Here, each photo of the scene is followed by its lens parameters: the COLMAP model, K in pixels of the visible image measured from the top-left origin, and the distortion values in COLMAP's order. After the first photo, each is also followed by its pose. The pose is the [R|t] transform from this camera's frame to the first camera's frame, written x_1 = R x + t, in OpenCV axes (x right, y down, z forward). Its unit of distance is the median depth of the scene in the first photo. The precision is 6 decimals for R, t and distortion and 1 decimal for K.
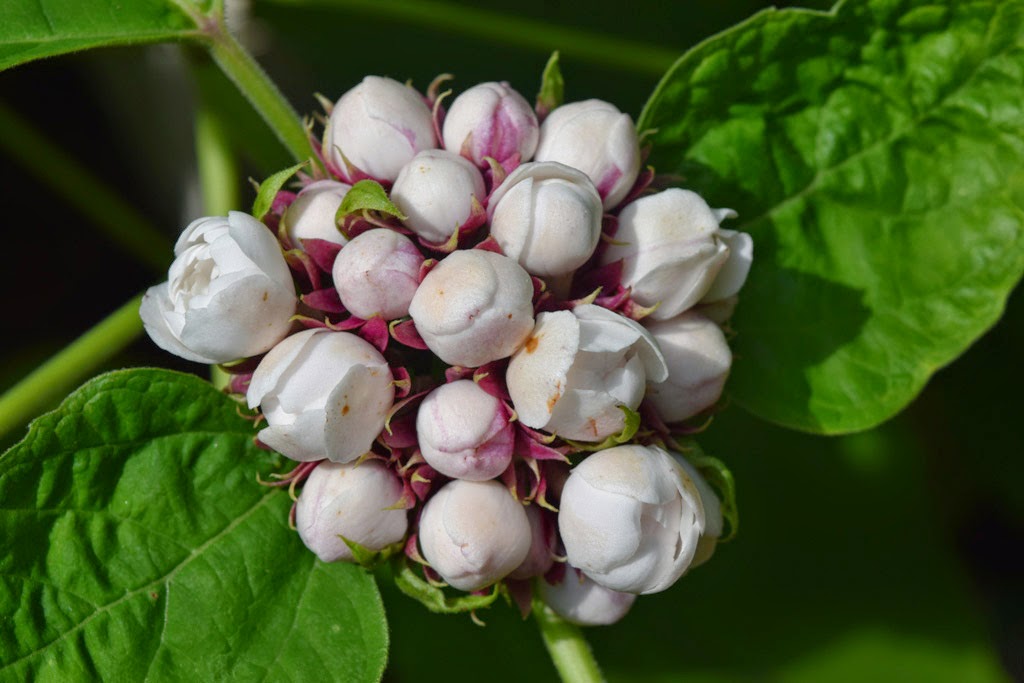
lens RADIAL K [[3591.6, 0, 512.0], [0, 3591.6, 341.5], [0, 0, 1]] dist [-0.263463, 1.709471]
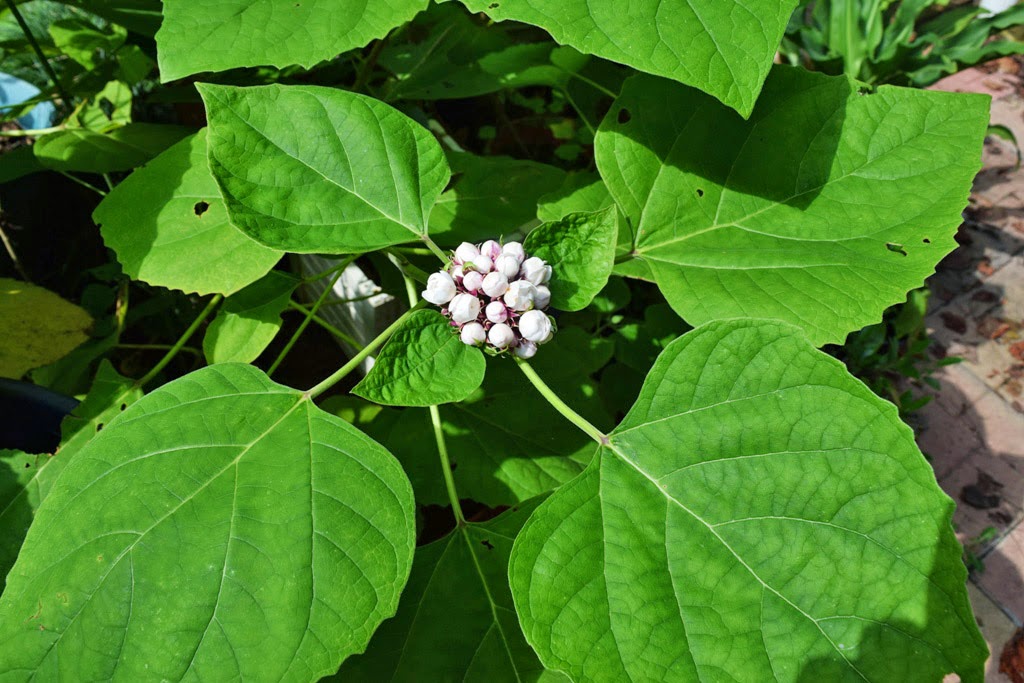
lens RADIAL K [[3591.6, 0, 512.0], [0, 3591.6, 341.5], [0, 0, 1]] dist [-0.263463, 1.709471]
pose [[0.983976, -0.113720, 0.137325, -0.618029], [0.144579, 0.959624, -0.241284, 1.152718], [-0.104341, 0.257272, 0.960689, -3.347206]]
